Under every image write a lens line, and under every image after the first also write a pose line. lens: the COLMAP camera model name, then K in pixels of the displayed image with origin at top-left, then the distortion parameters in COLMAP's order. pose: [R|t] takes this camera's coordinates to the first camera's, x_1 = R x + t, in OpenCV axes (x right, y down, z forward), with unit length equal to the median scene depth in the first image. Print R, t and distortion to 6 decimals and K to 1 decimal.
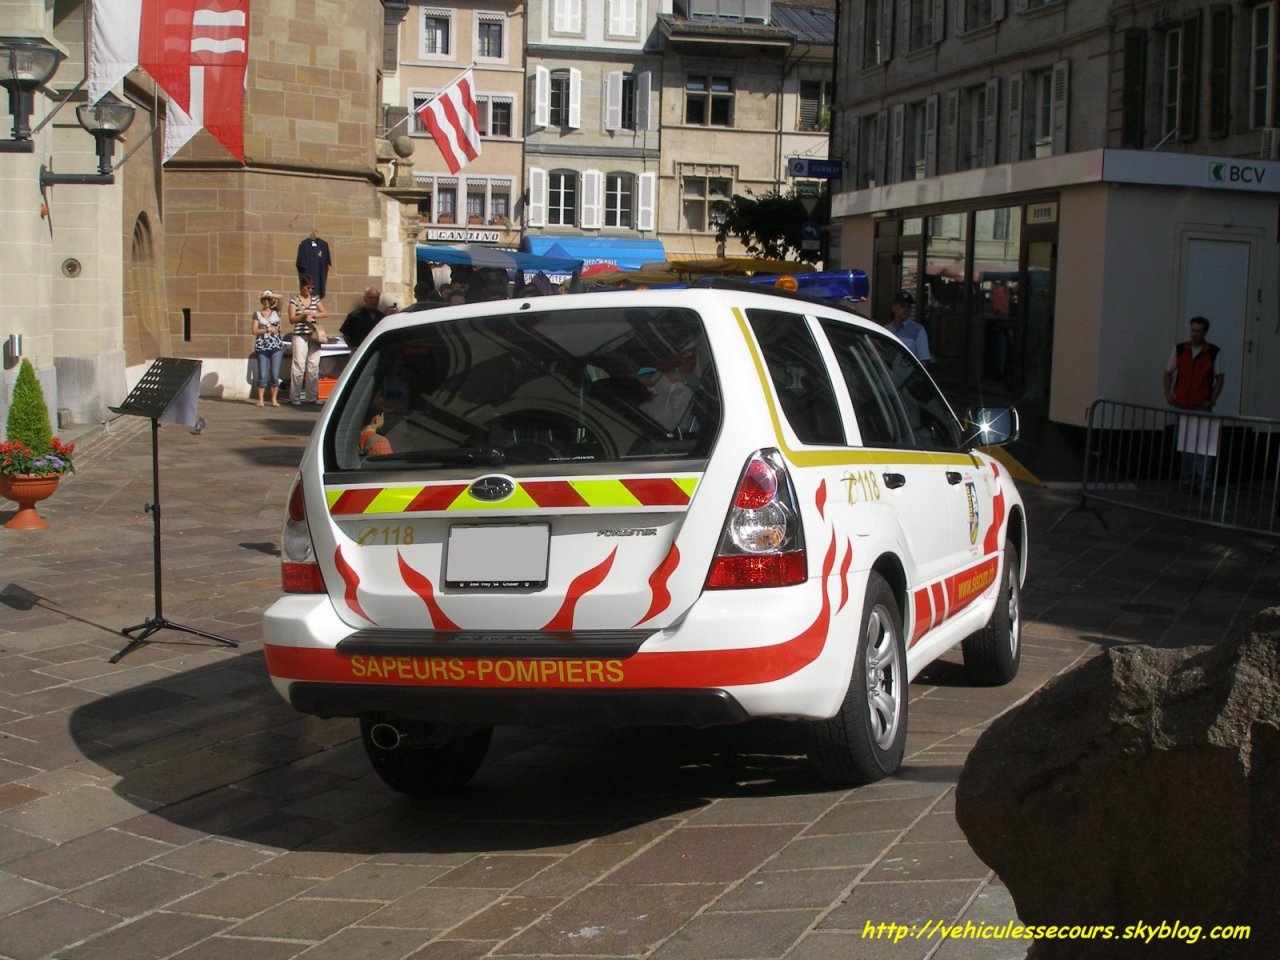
lens RADIAL K [[1722.2, 0, 640.0], [0, 1722.2, 480.0], [0, 0, 1]] dist [-0.118850, 0.052535]
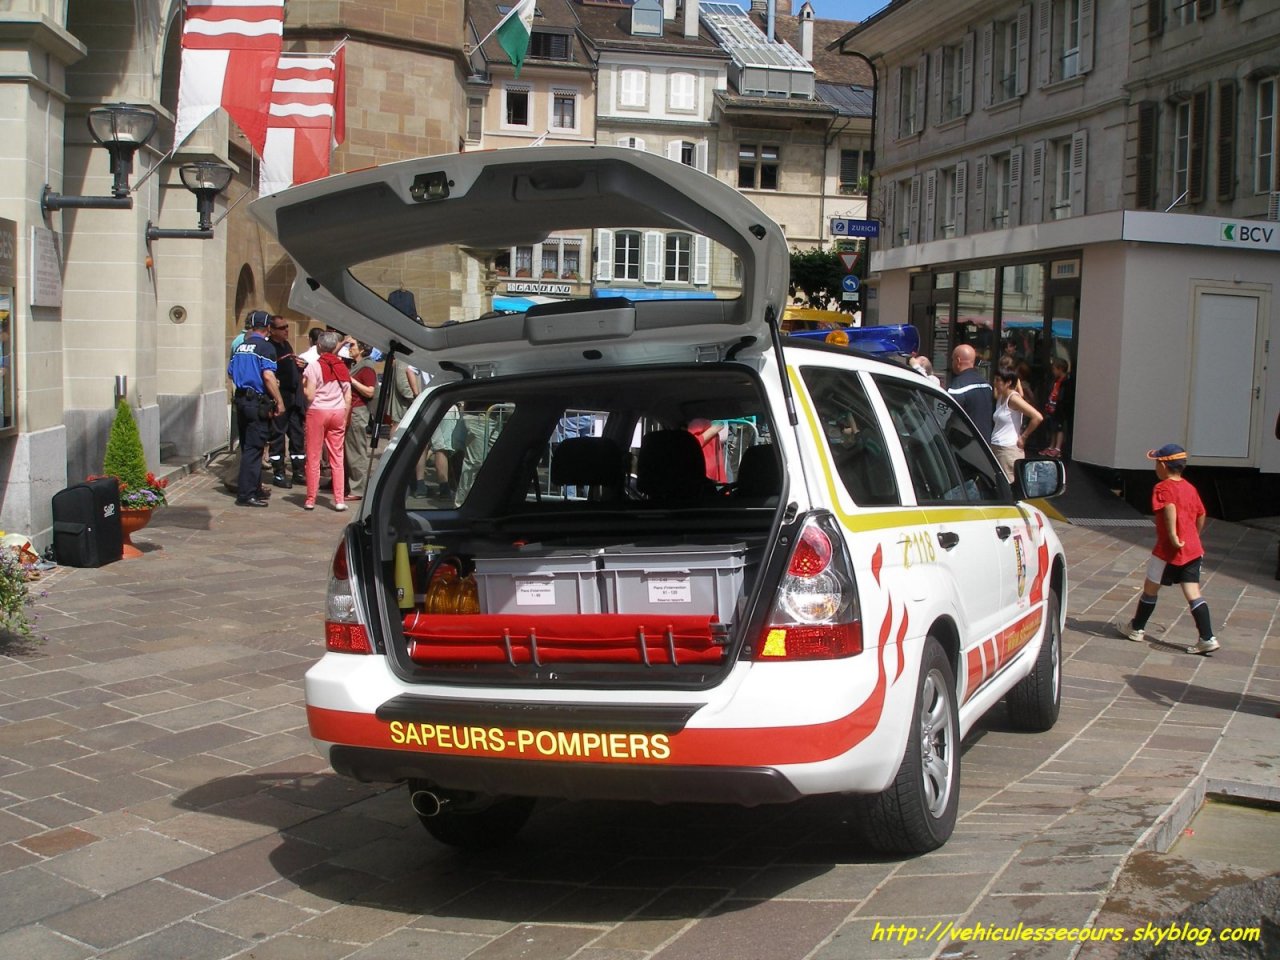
lens RADIAL K [[1408.8, 0, 640.0], [0, 1408.8, 480.0], [0, 0, 1]] dist [0.005102, -0.332559]
pose [[0.999154, 0.009104, -0.040108, 0.002052], [-0.009340, 0.999940, -0.005702, -0.016491], [0.040053, 0.006072, 0.999179, 0.110581]]
